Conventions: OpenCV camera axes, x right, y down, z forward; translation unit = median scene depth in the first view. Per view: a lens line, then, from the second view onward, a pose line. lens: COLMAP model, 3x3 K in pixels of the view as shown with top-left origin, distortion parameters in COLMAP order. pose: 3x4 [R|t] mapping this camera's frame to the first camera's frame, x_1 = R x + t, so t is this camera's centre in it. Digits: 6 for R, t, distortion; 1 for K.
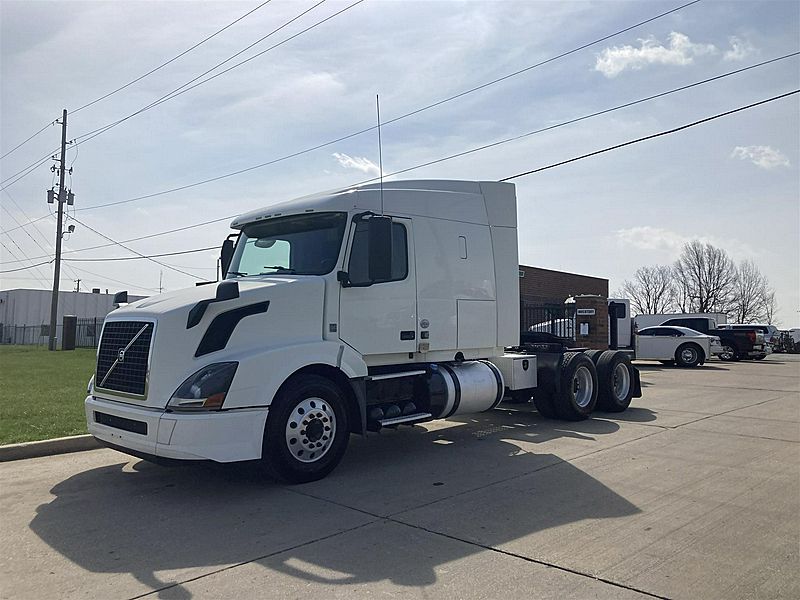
lens RADIAL K [[640.1, 0, 410.9], [0, 640.1, 299.0], [0, 0, 1]] dist [0.035041, 0.000928]
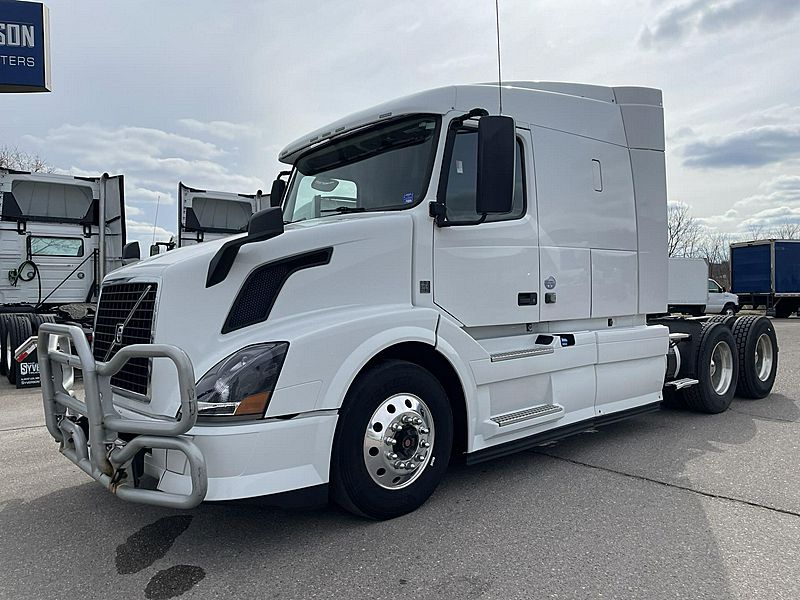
lens RADIAL K [[588.0, 0, 396.0], [0, 588.0, 310.7], [0, 0, 1]] dist [0.153027, 0.000764]
pose [[0.993179, -0.017517, -0.115276, -0.085518], [0.024867, 0.997726, 0.062641, 0.029751], [0.113917, -0.065080, 0.991356, 0.389974]]
